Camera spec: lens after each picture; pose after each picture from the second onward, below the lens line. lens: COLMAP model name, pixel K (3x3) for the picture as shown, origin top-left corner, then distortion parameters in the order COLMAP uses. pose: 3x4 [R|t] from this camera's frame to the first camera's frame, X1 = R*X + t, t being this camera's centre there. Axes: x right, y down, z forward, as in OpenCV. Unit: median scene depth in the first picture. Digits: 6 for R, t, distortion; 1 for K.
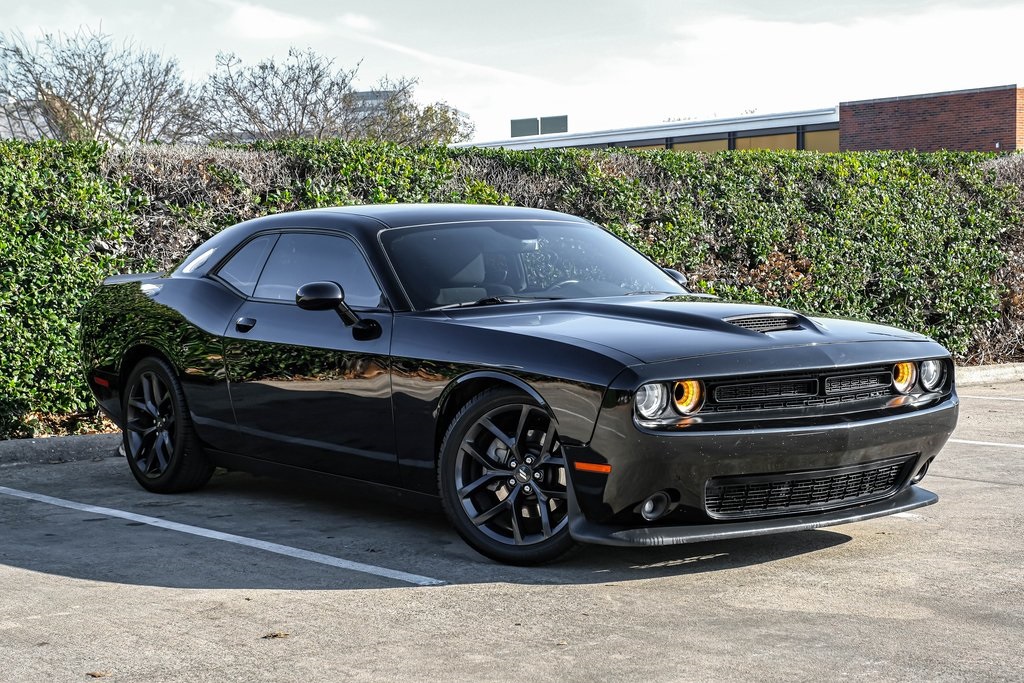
lens RADIAL K [[1823.3, 0, 510.3], [0, 1823.3, 343.3], [0, 0, 1]] dist [-0.034940, 0.000000]
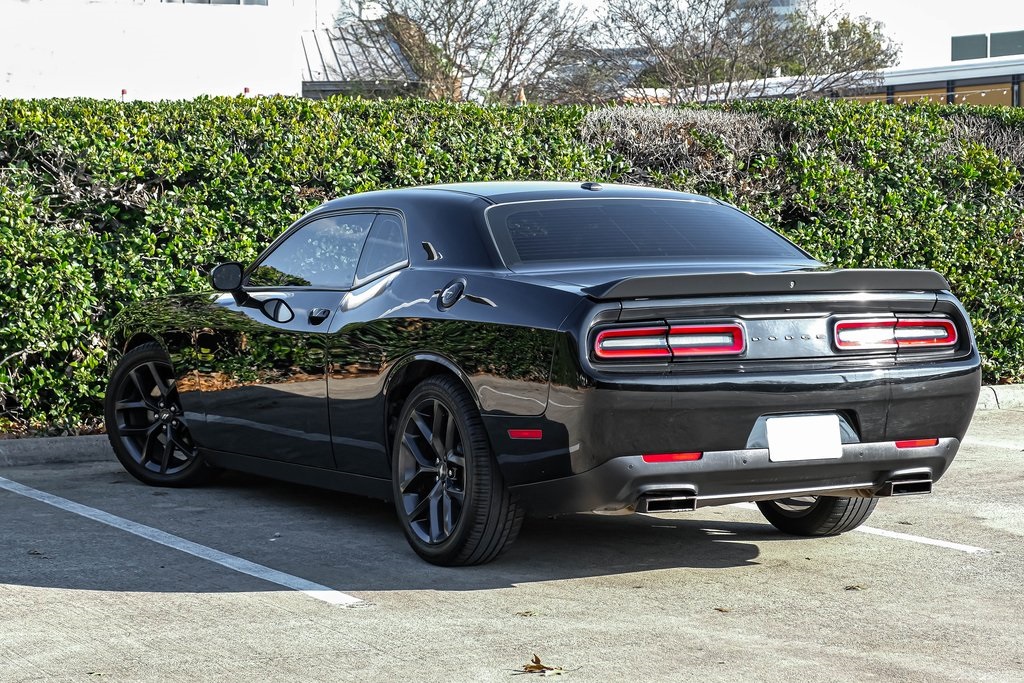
lens RADIAL K [[2232.6, 0, 509.4], [0, 2232.6, 341.9], [0, 0, 1]] dist [0.017948, 0.000000]
pose [[0.981241, 0.015547, -0.192157, -0.032775], [-0.013249, 0.999825, 0.013238, -0.001182], [0.192329, -0.010443, 0.981275, -0.161811]]
